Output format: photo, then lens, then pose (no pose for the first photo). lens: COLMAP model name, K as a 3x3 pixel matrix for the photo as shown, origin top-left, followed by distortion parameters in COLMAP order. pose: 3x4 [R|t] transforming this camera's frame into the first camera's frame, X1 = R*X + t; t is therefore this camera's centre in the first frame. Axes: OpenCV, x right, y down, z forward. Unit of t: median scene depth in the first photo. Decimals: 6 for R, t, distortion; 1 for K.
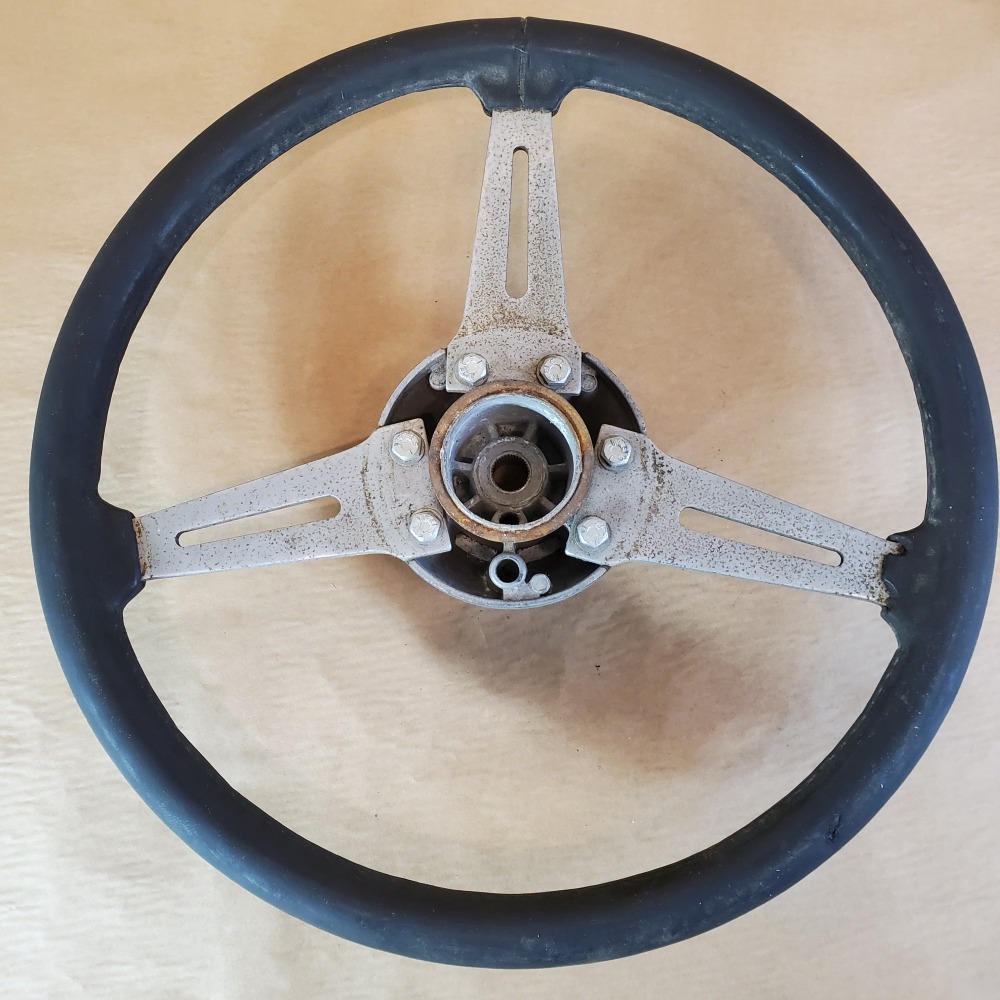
lens RADIAL K [[946.1, 0, 509.9], [0, 946.1, 474.5], [0, 0, 1]] dist [-0.032171, 0.000000]
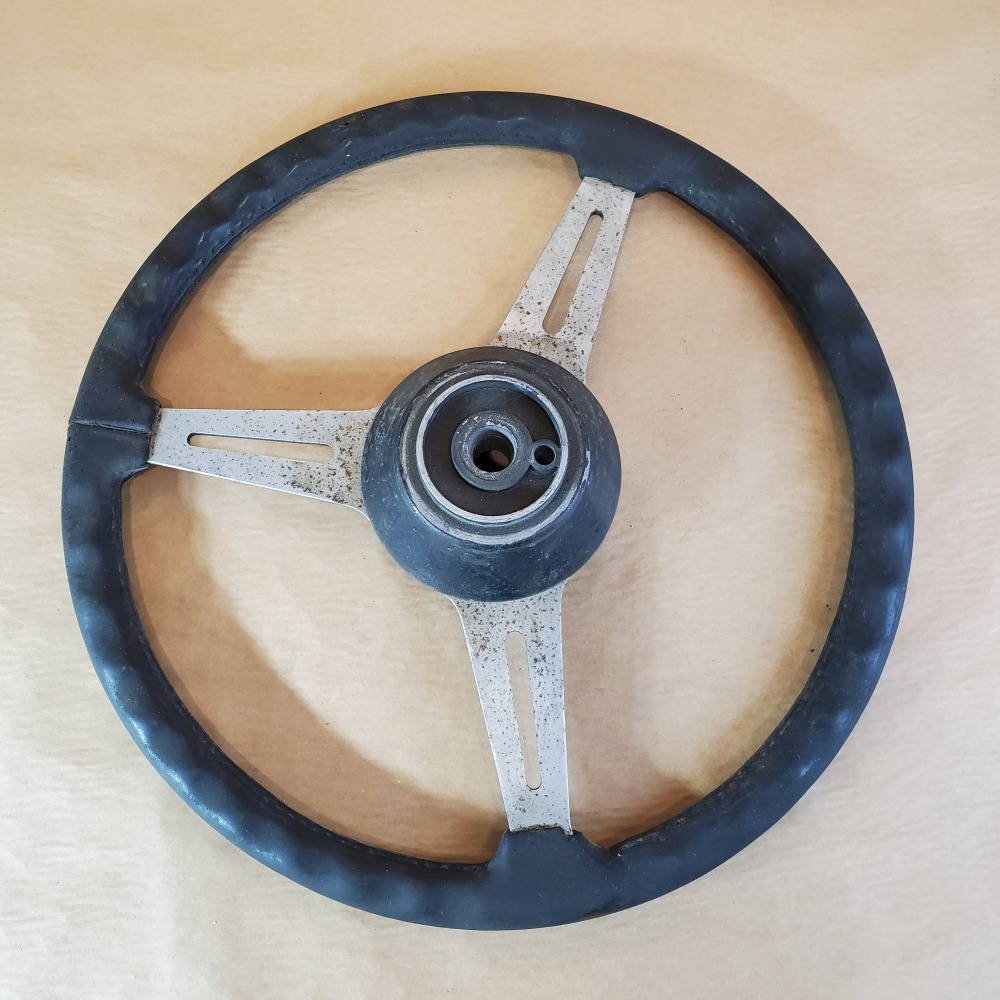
lens RADIAL K [[1085.8, 0, 503.1], [0, 1085.8, 501.1], [0, 0, 1]] dist [-0.078663, 0.000000]
pose [[0.997112, 0.065702, 0.038081, -0.006689], [-0.069958, 0.989808, 0.124037, -0.038634], [-0.029544, -0.126343, 0.991547, -0.170063]]
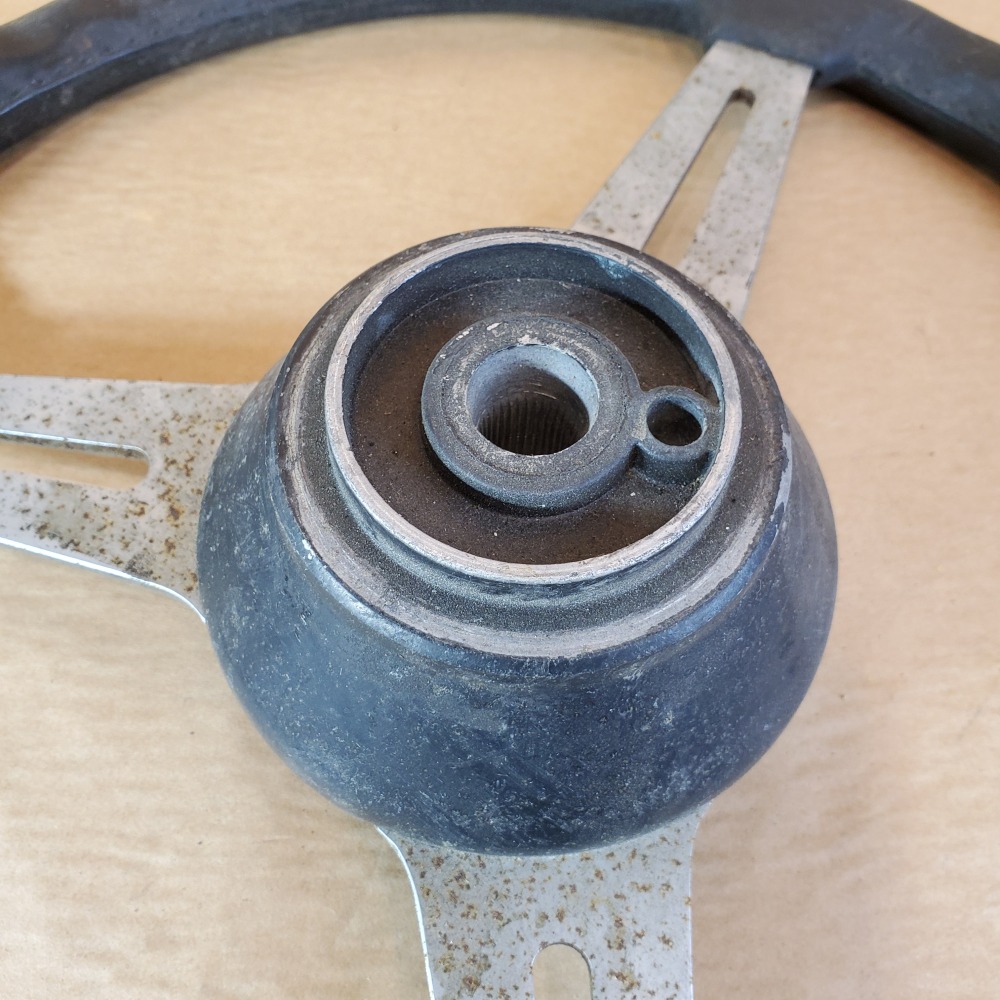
lens RADIAL K [[1085.8, 0, 495.5], [0, 1085.8, 492.3], [0, 0, 1]] dist [-0.078663, 0.000000]
pose [[0.991510, 0.130018, -0.001673, 0.011164], [-0.128062, 0.974207, -0.185798, 0.144724], [-0.022528, 0.184435, 0.982587, 0.495983]]
